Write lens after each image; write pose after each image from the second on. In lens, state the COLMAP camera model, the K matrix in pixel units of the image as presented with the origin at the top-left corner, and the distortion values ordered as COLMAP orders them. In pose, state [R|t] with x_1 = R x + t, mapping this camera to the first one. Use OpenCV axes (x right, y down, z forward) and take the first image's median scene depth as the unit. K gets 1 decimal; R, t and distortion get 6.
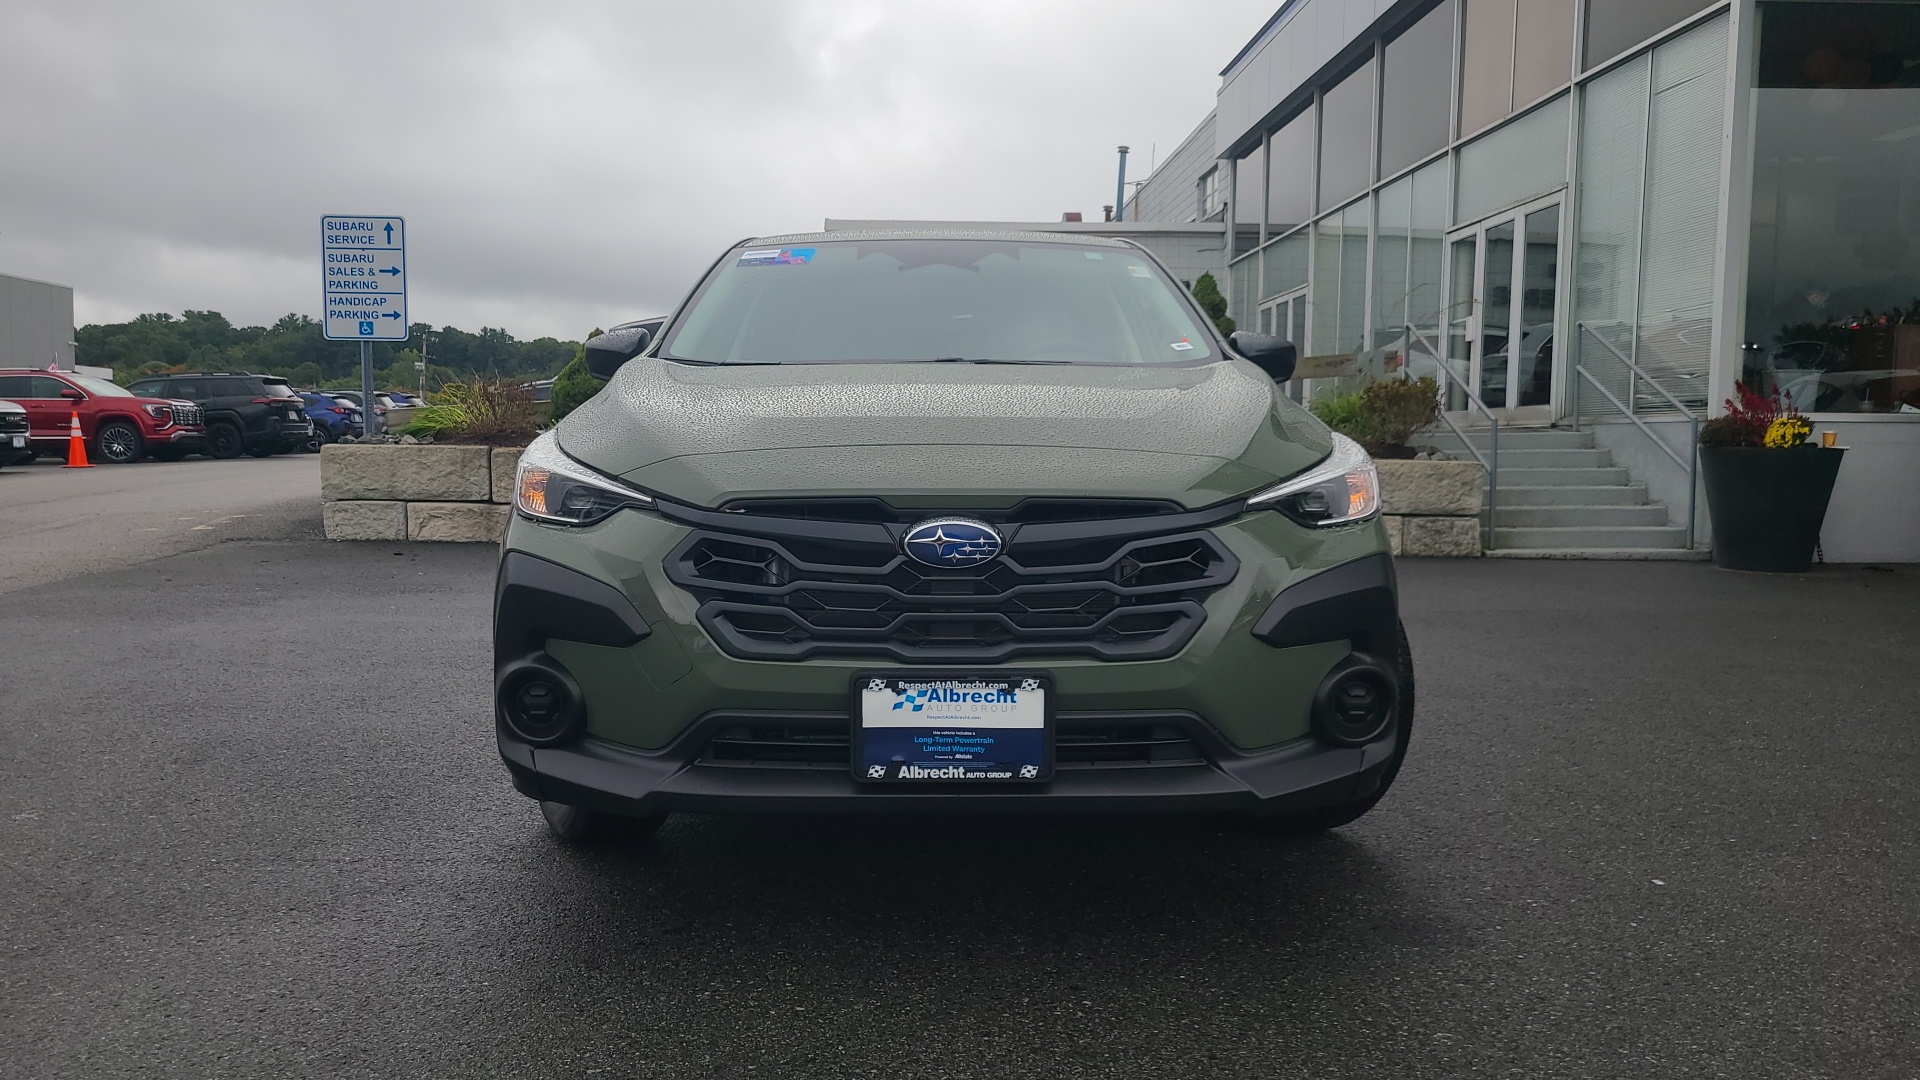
lens RADIAL K [[1463.2, 0, 928.8], [0, 1463.2, 561.5], [0, 0, 1]] dist [0.059217, -0.043694]
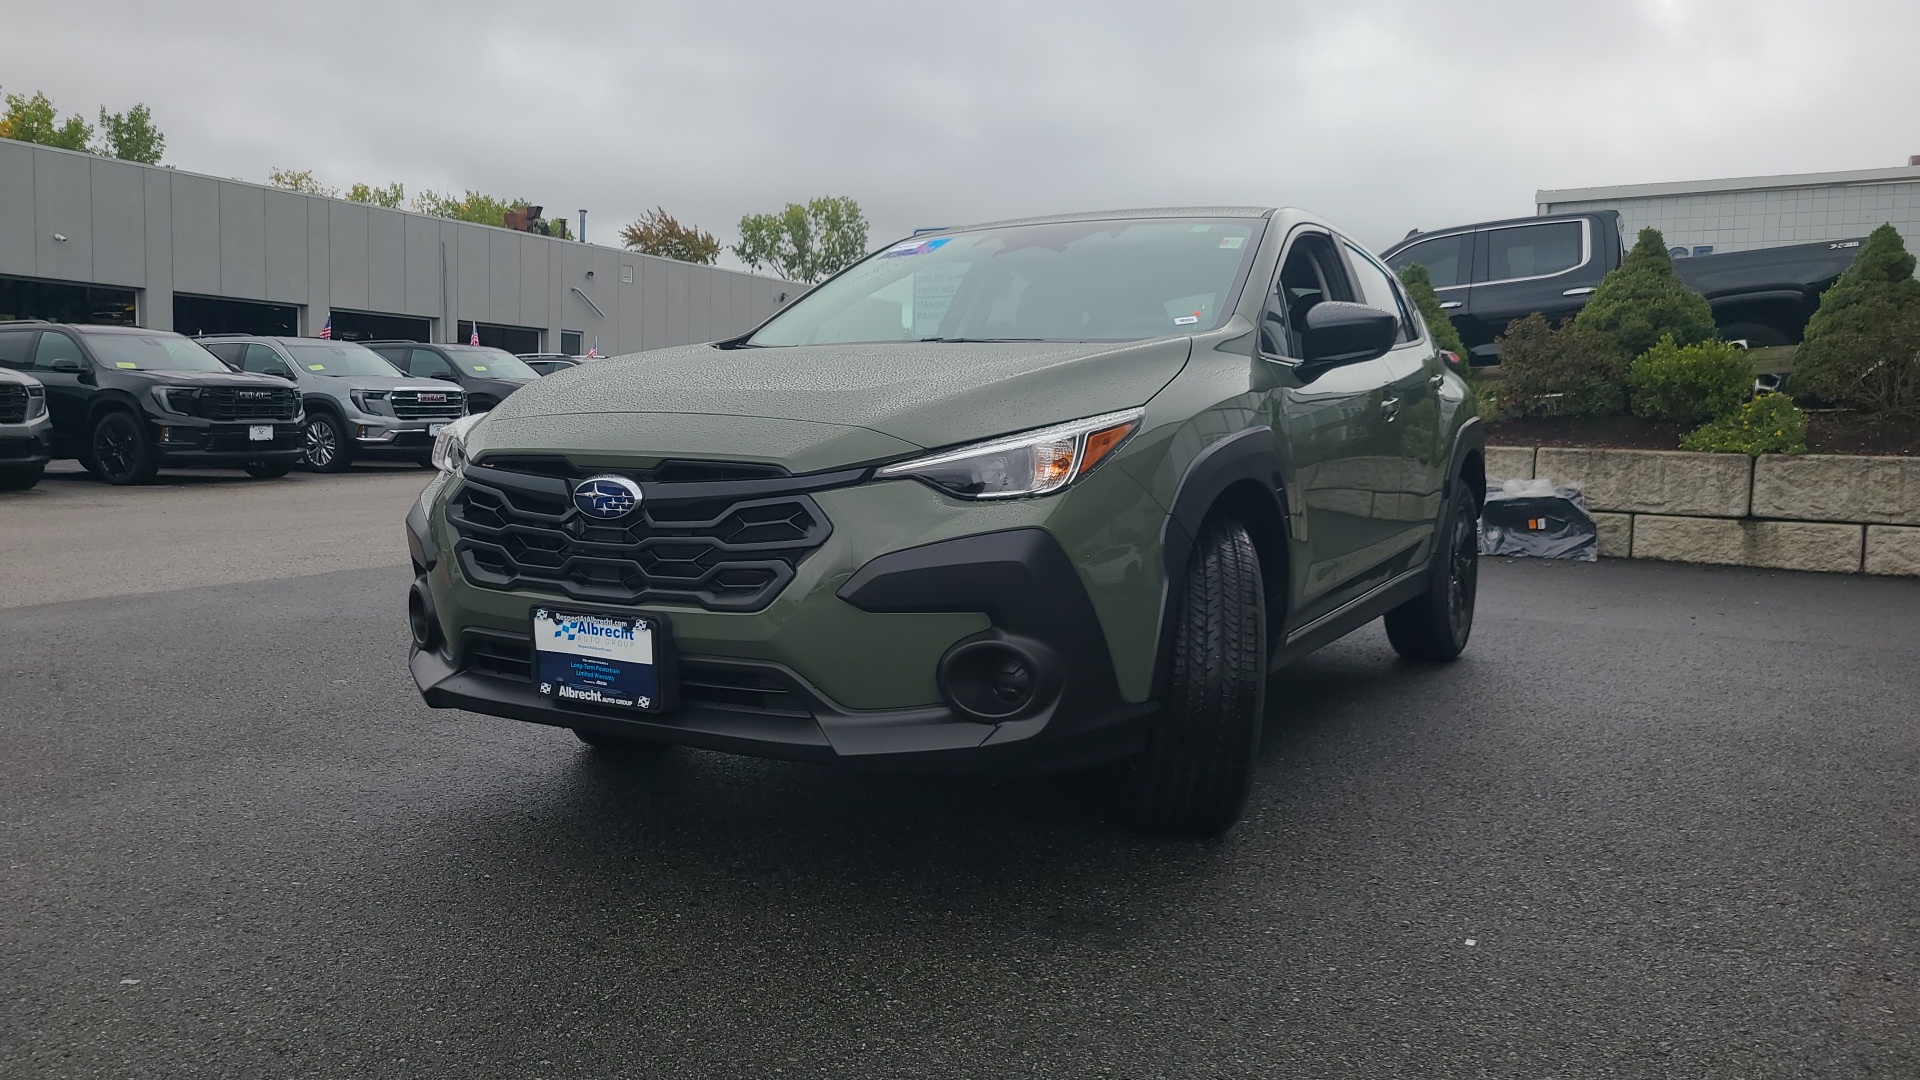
lens RADIAL K [[1463.2, 0, 915.6], [0, 1463.2, 565.3], [0, 0, 1]] dist [0.059217, -0.043694]
pose [[0.851908, 0.059550, -0.520294, 0.818044], [-0.057485, 0.998144, 0.020119, 0.003634], [0.520526, 0.012770, 0.853750, 0.143054]]
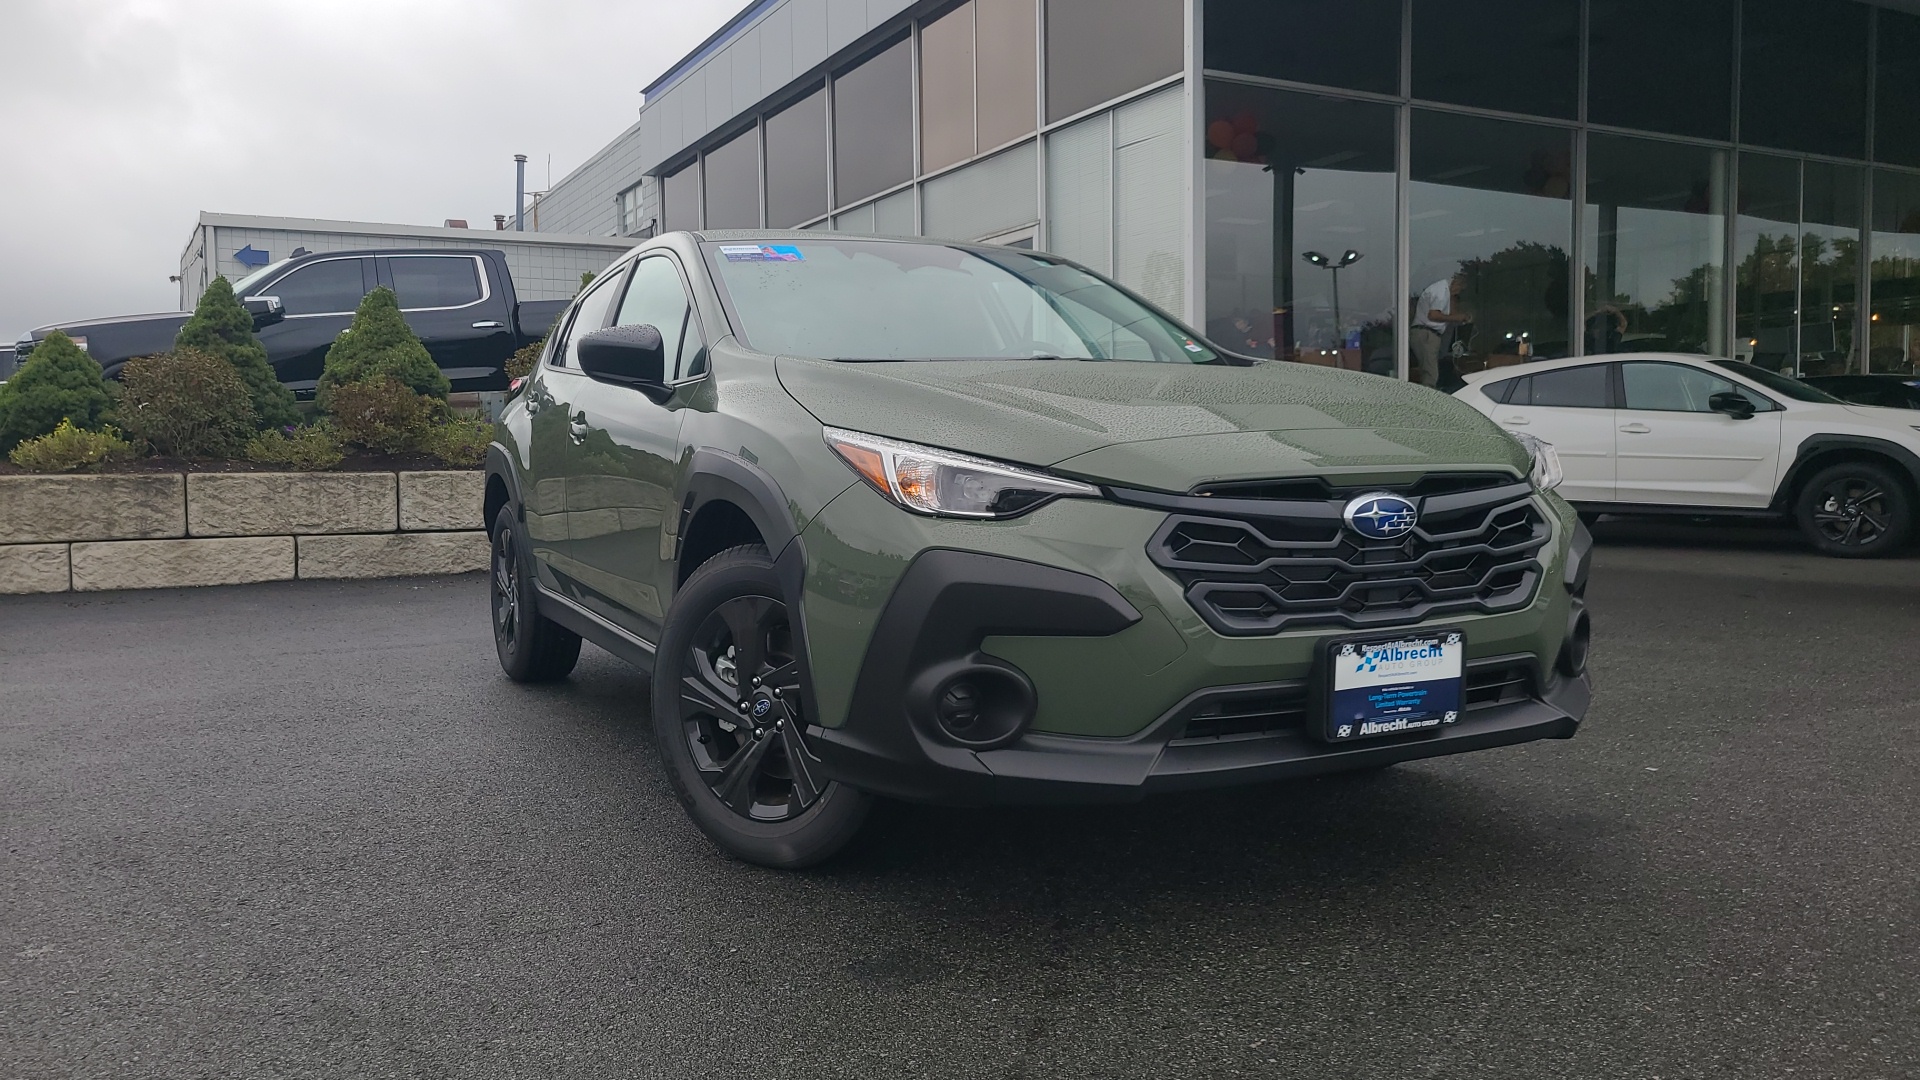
lens RADIAL K [[1463.2, 0, 956.3], [0, 1463.2, 536.1], [0, 0, 1]] dist [0.059217, -0.043694]
pose [[0.891927, -0.046942, 0.449736, -0.760095], [0.059864, 0.998101, -0.014545, -0.000725], [-0.448199, 0.039896, 0.893043, 0.156571]]
